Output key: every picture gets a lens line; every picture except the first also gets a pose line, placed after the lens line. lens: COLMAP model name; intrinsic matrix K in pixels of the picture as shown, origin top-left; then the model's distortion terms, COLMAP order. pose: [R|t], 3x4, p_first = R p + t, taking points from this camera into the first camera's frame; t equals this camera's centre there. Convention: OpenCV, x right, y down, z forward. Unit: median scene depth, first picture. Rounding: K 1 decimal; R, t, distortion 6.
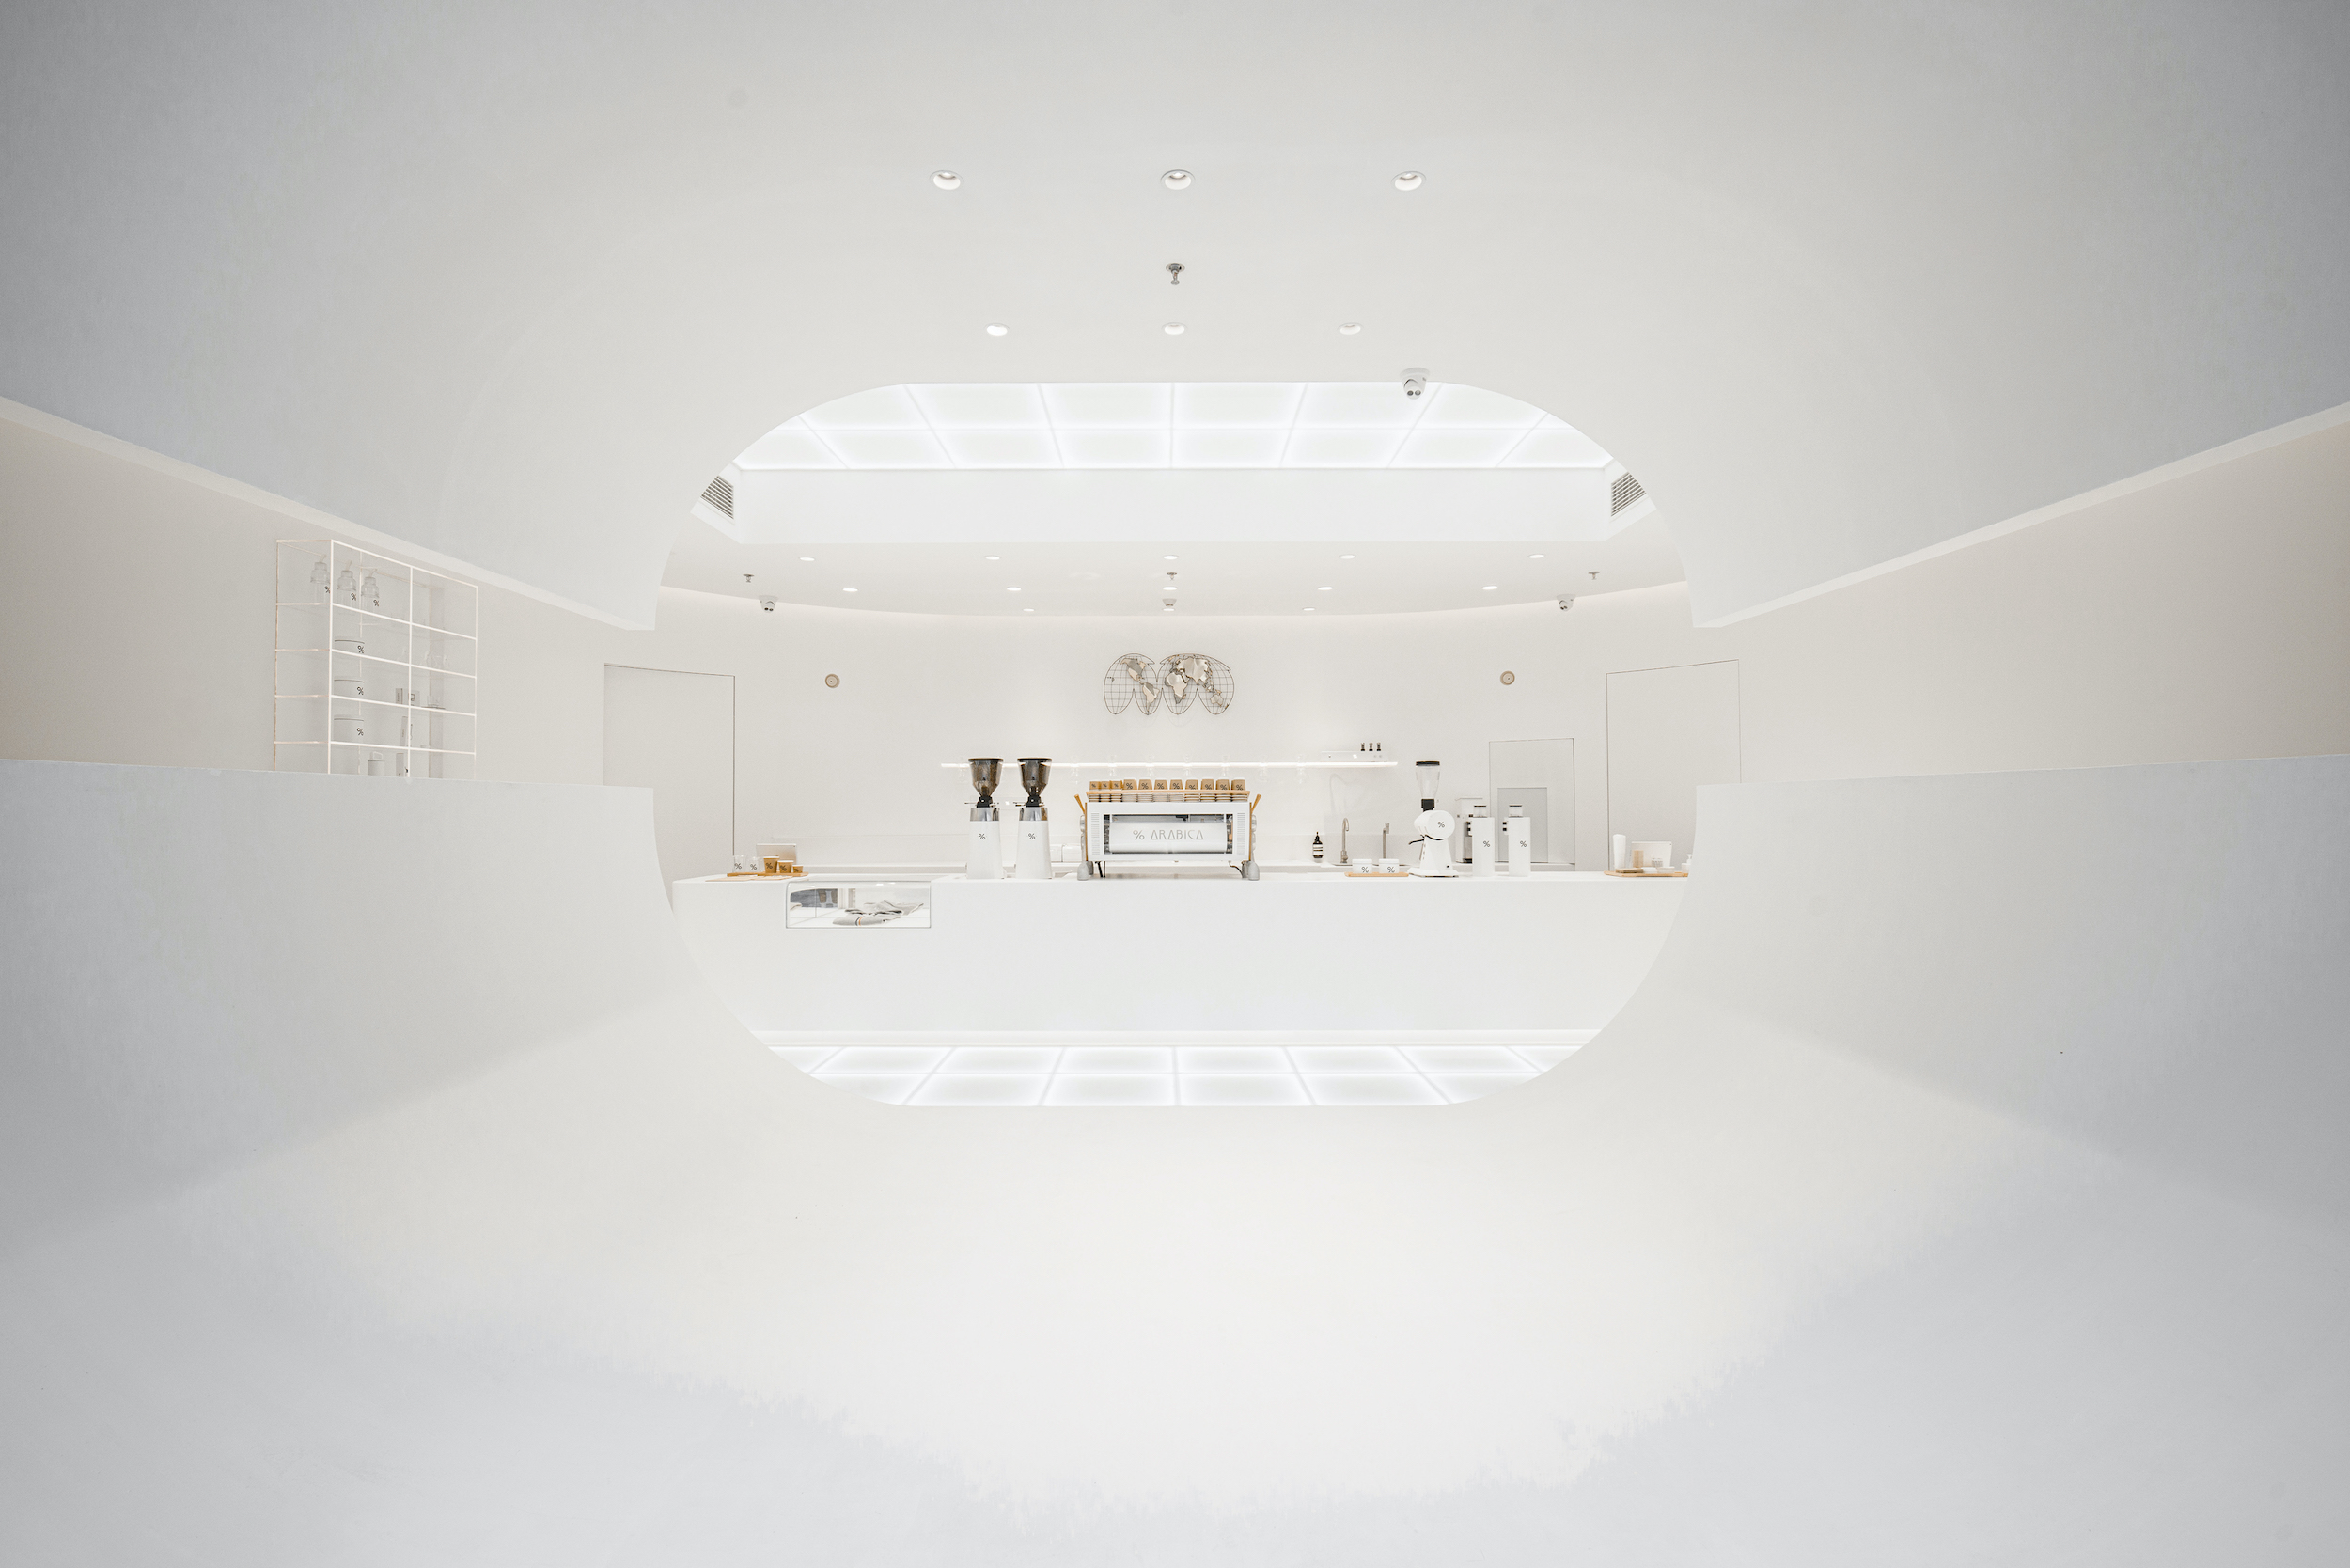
lens RADIAL K [[1019.6, 0, 1188.3], [0, 1019.6, 805.8], [0, 0, 1]] dist [0.000503, -0.000245]
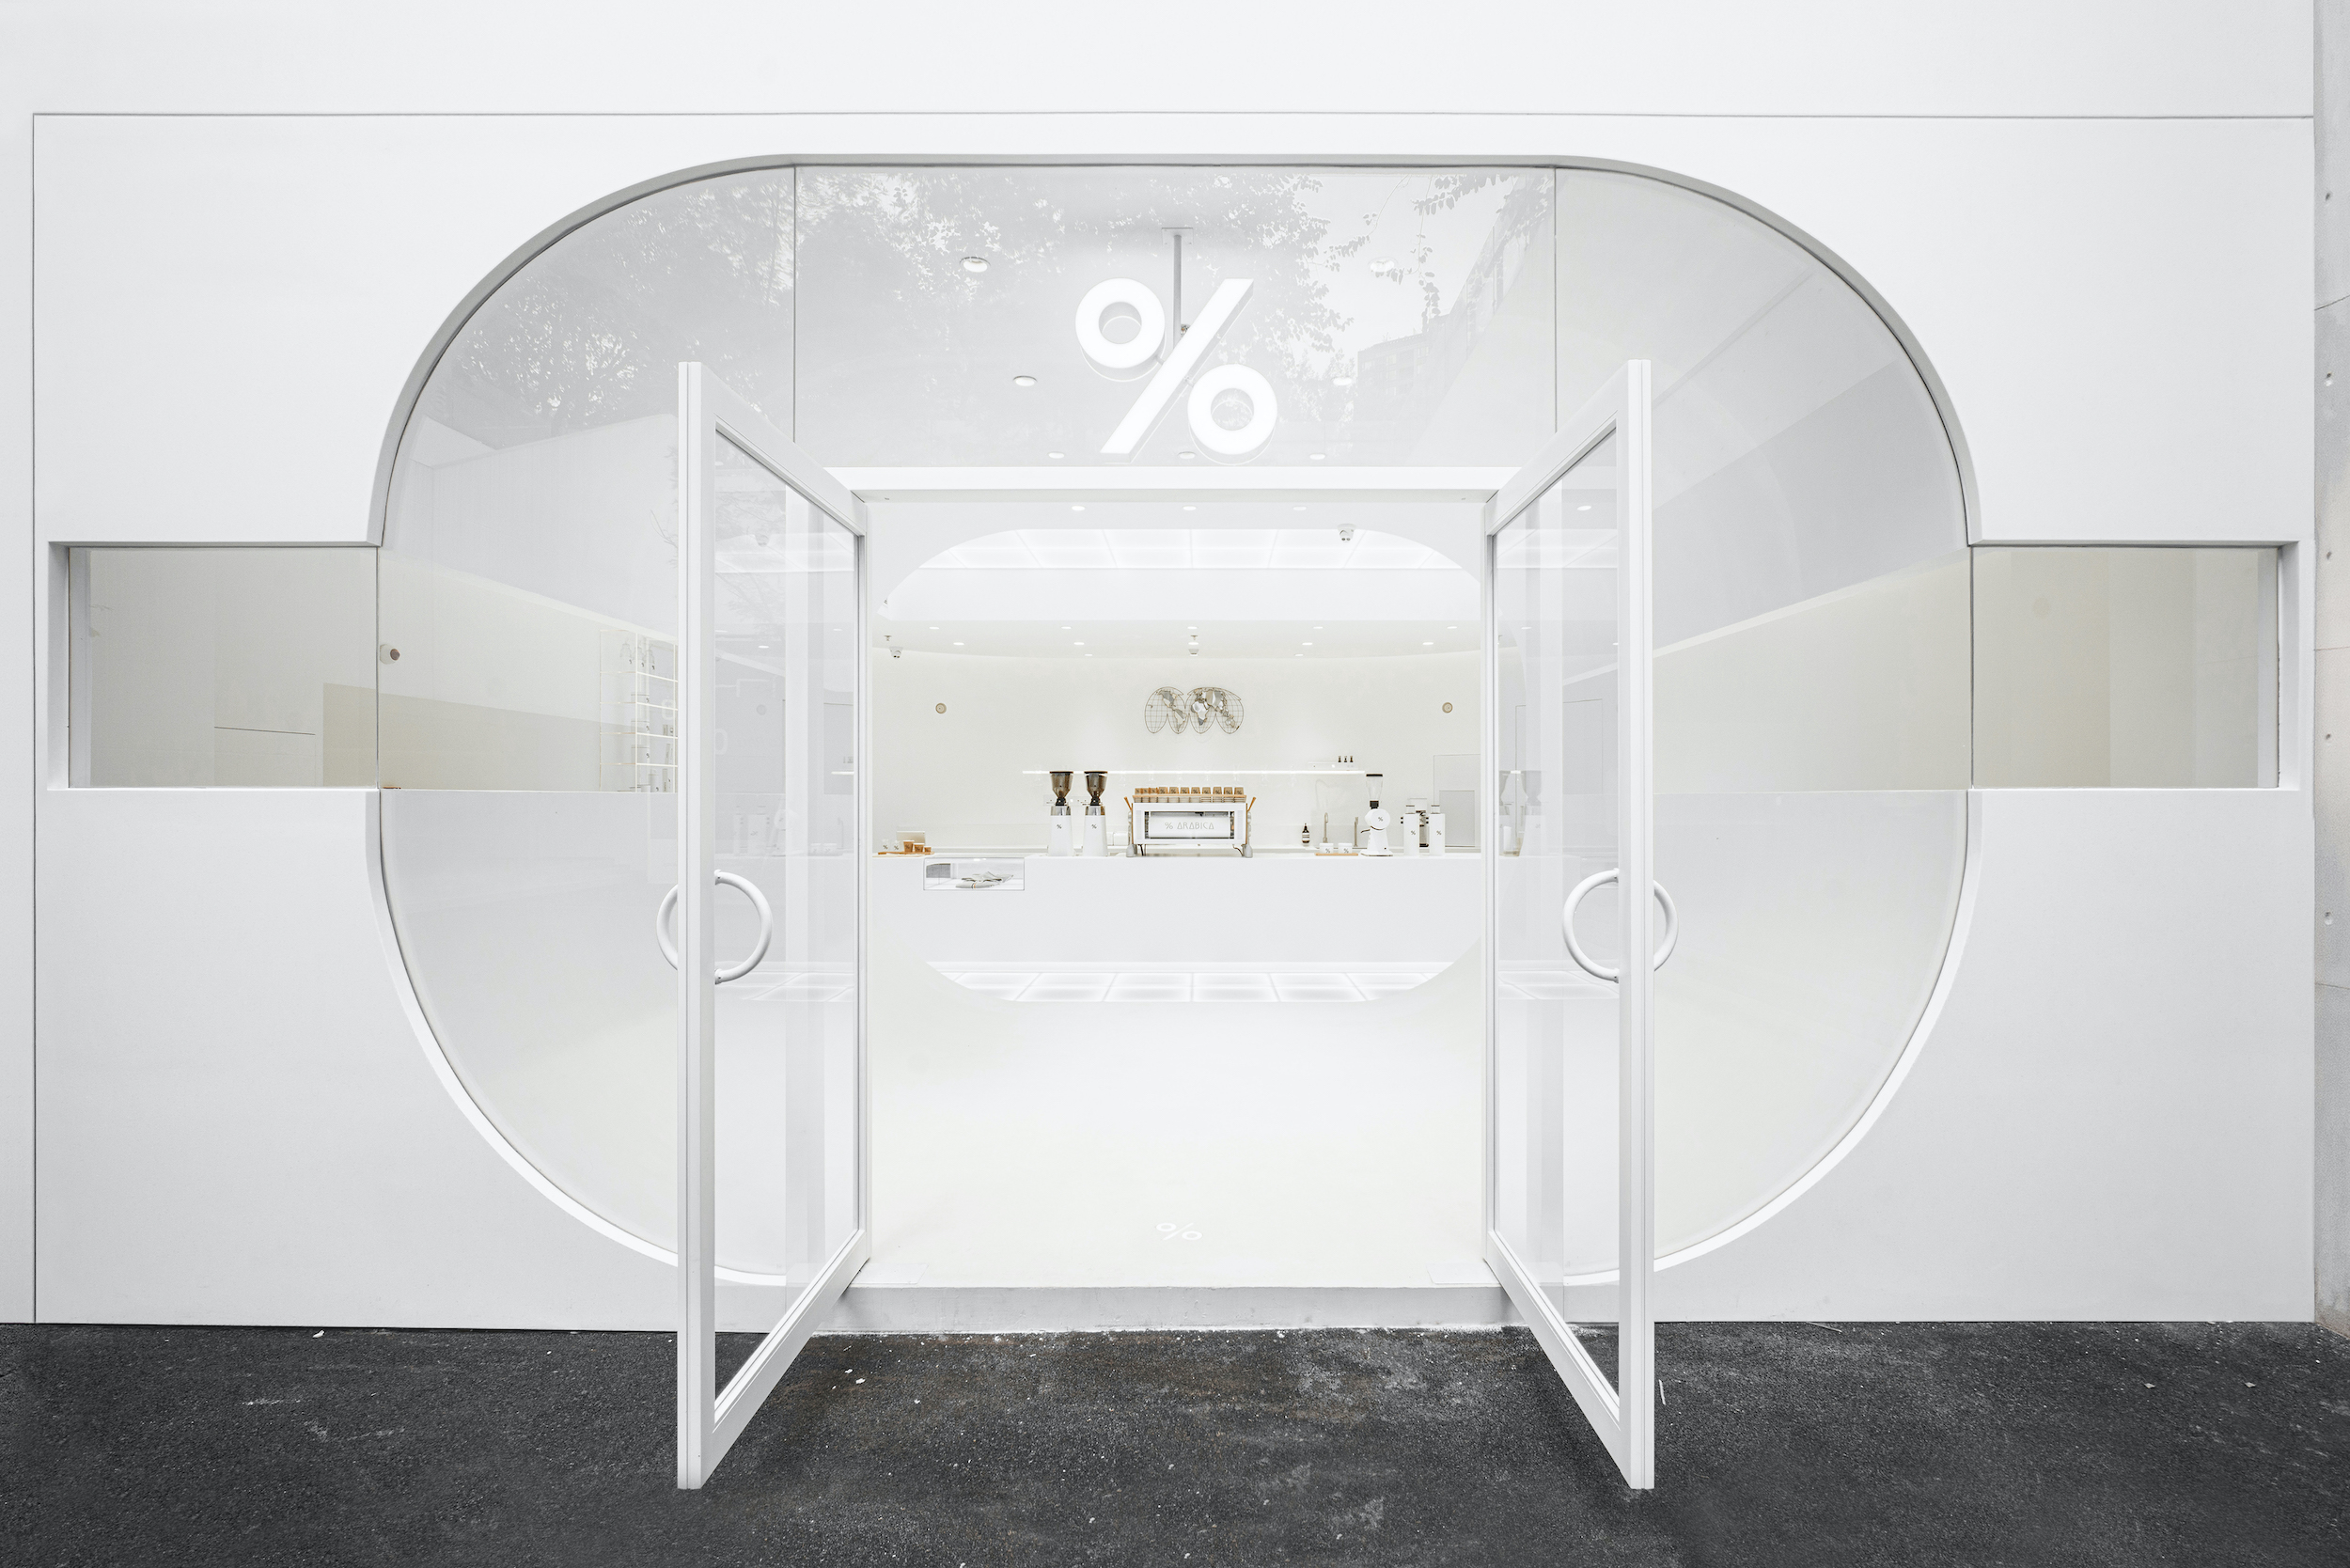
lens RADIAL K [[1019.6, 0, 1178.7], [0, 1019.6, 782.2], [0, 0, 1]] dist [0.000503, -0.000245]
pose [[0.998708, -0.000447, -0.050823, 0.035755], [0.000034, 0.999967, -0.008114, -0.019944], [0.050825, 0.008102, 0.998675, -0.404785]]
